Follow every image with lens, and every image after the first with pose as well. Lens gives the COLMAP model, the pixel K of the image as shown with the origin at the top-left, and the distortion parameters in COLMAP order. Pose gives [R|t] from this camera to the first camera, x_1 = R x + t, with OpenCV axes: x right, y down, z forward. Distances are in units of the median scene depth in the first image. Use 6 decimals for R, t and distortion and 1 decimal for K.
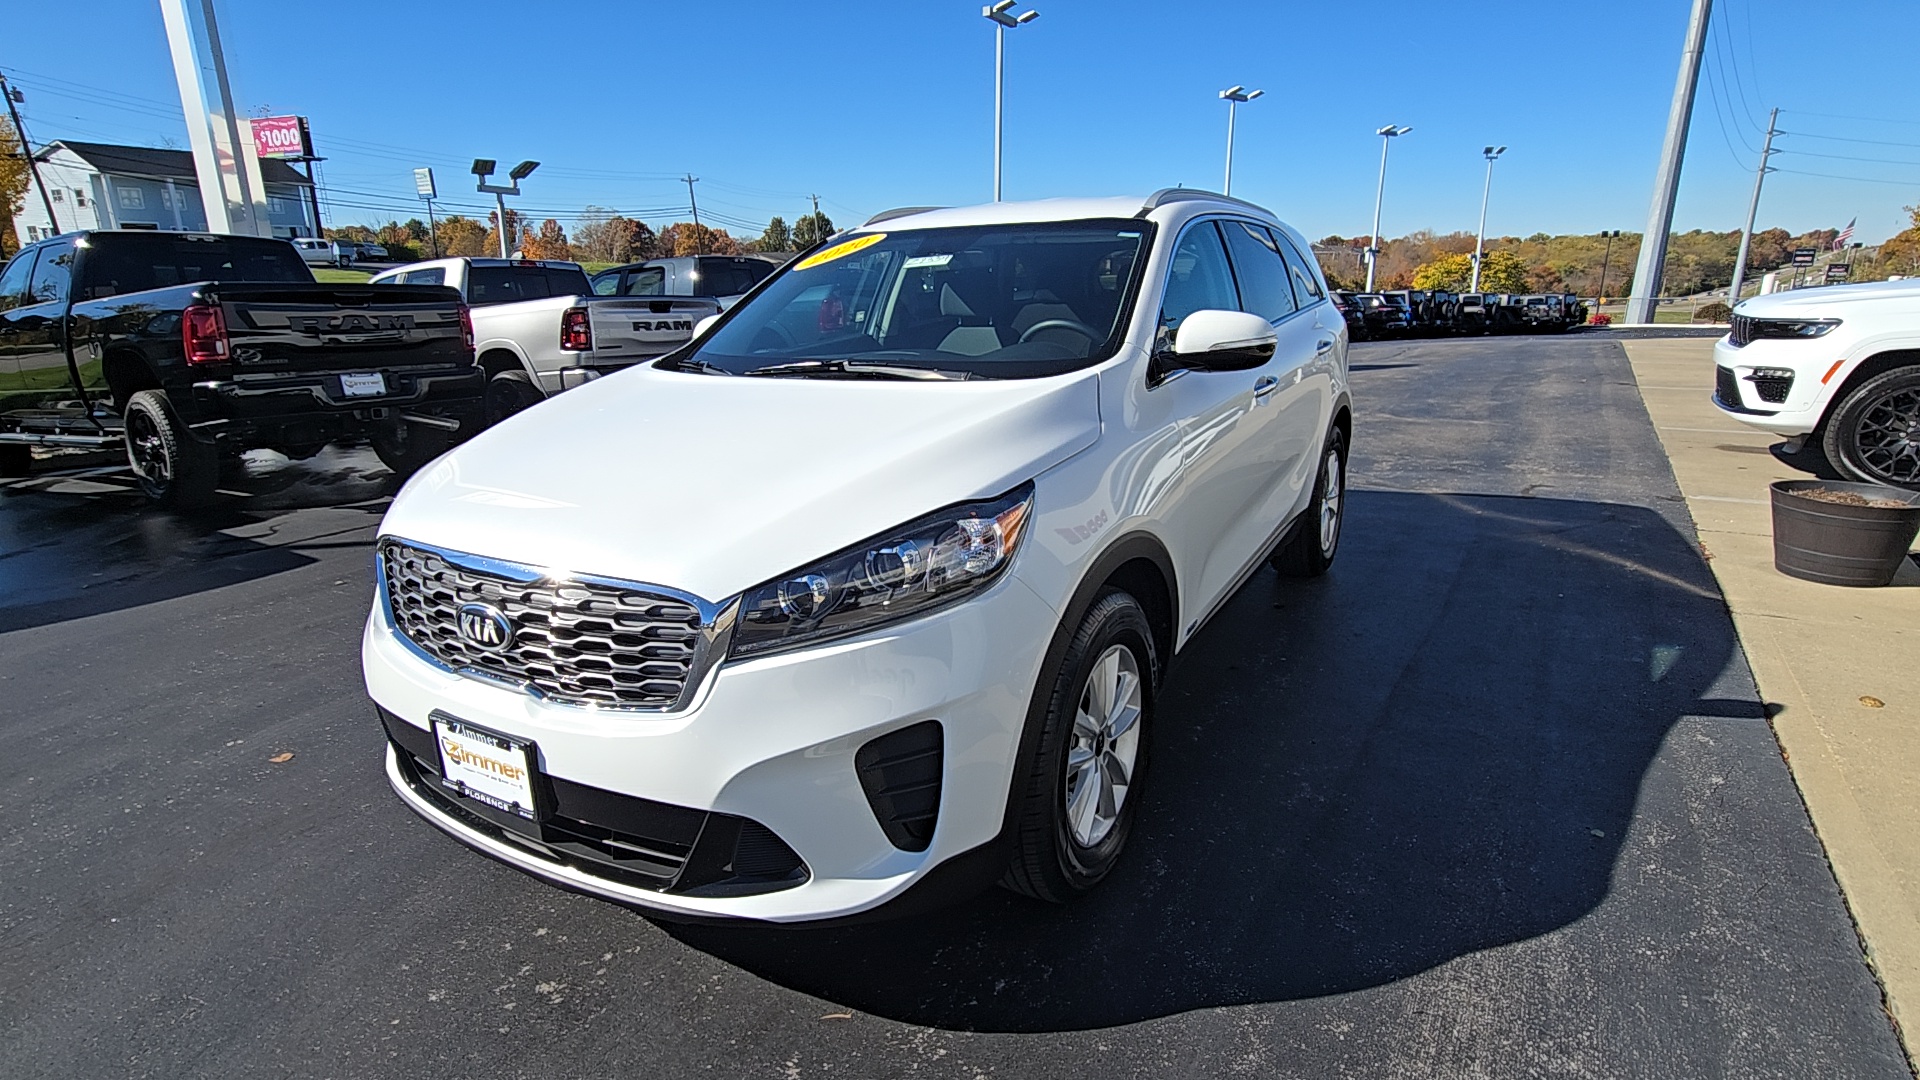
lens RADIAL K [[965.8, 0, 951.4], [0, 965.8, 543.3], [0, 0, 1]] dist [-0.000987, -0.000783]
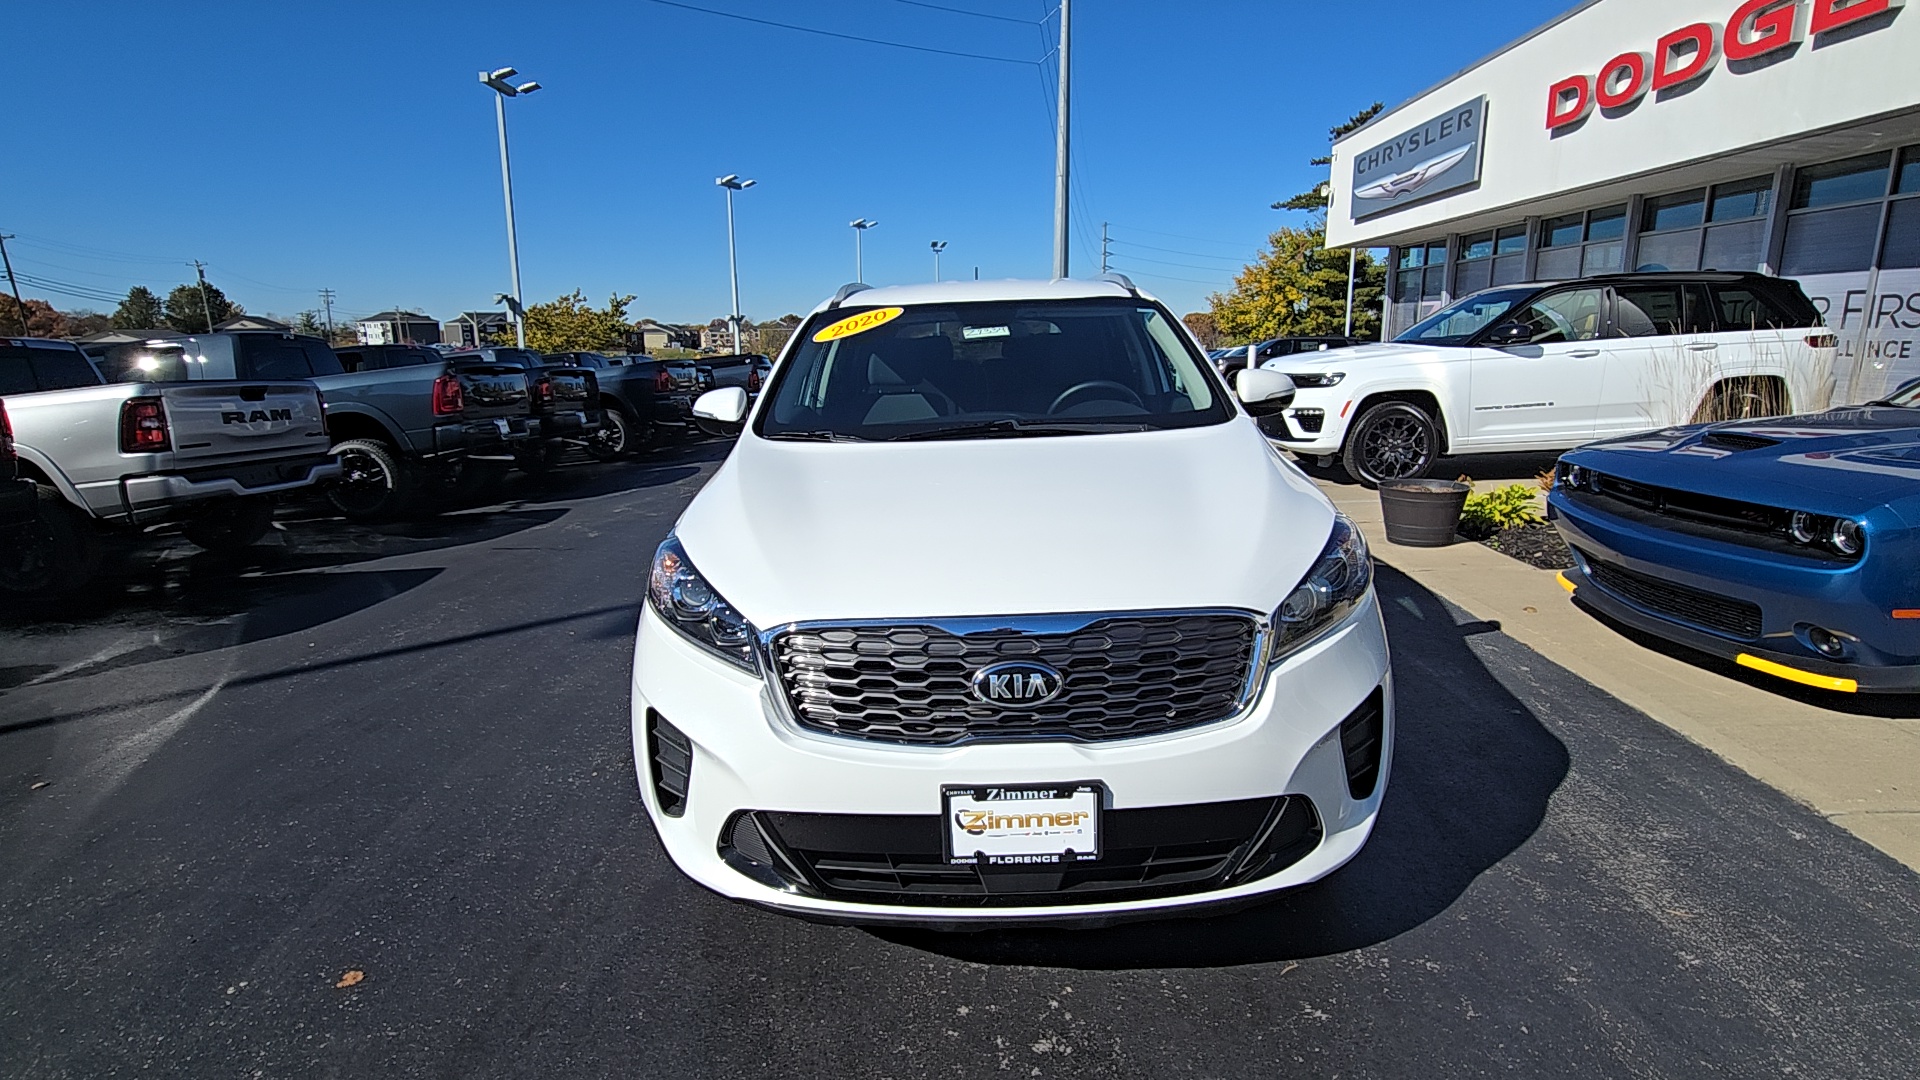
lens RADIAL K [[965.8, 0, 951.4], [0, 965.8, 543.3], [0, 0, 1]] dist [-0.000987, -0.000783]
pose [[0.864516, -0.107653, 0.490940, -0.318564], [0.144203, 0.988853, -0.037097, -0.009780], [-0.481474, 0.102866, 0.870403, 0.043360]]
